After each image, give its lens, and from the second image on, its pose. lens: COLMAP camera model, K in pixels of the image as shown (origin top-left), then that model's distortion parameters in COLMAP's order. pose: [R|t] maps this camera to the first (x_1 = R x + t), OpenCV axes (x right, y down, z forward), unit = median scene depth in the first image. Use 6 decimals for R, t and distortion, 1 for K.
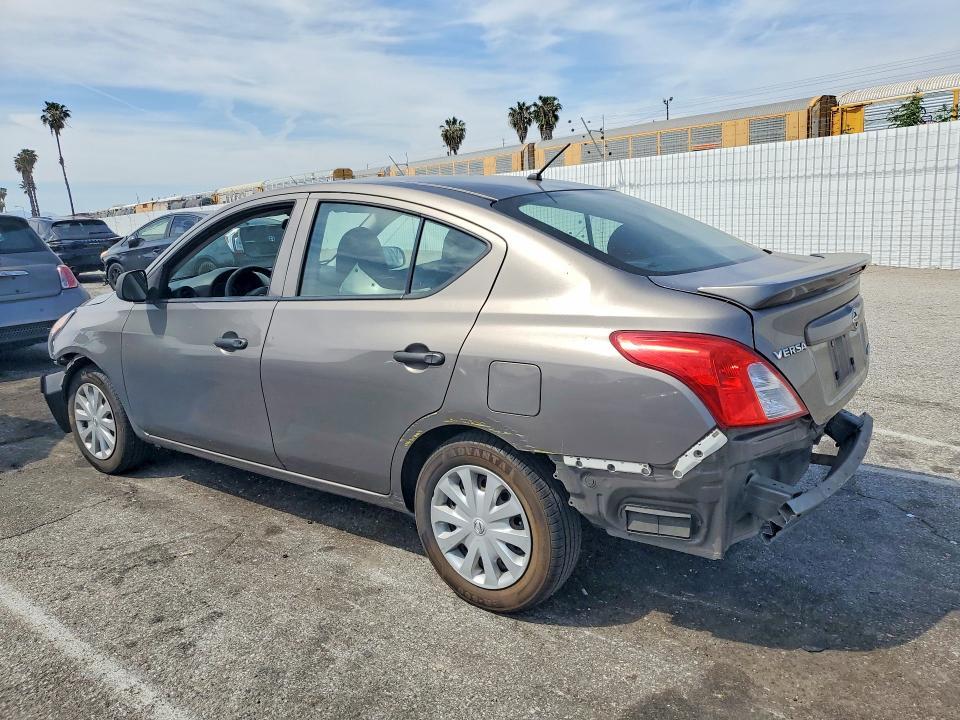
lens RADIAL K [[747.4, 0, 480.0], [0, 747.4, 360.0], [0, 0, 1]] dist [0.007555, 0.007246]
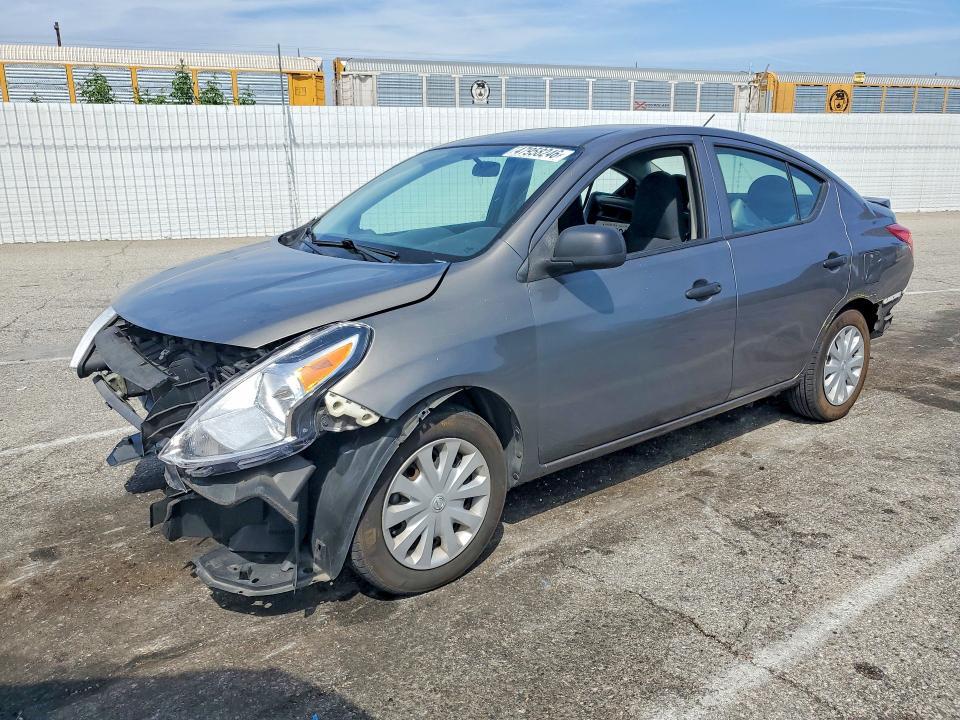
lens RADIAL K [[747.4, 0, 480.0], [0, 747.4, 360.0], [0, 0, 1]] dist [0.007555, 0.007246]
pose [[0.245250, -0.203526, 0.947855, -0.354424], [0.186758, 0.969320, 0.159813, -0.038414], [-0.951301, 0.137826, 0.275735, 0.273543]]
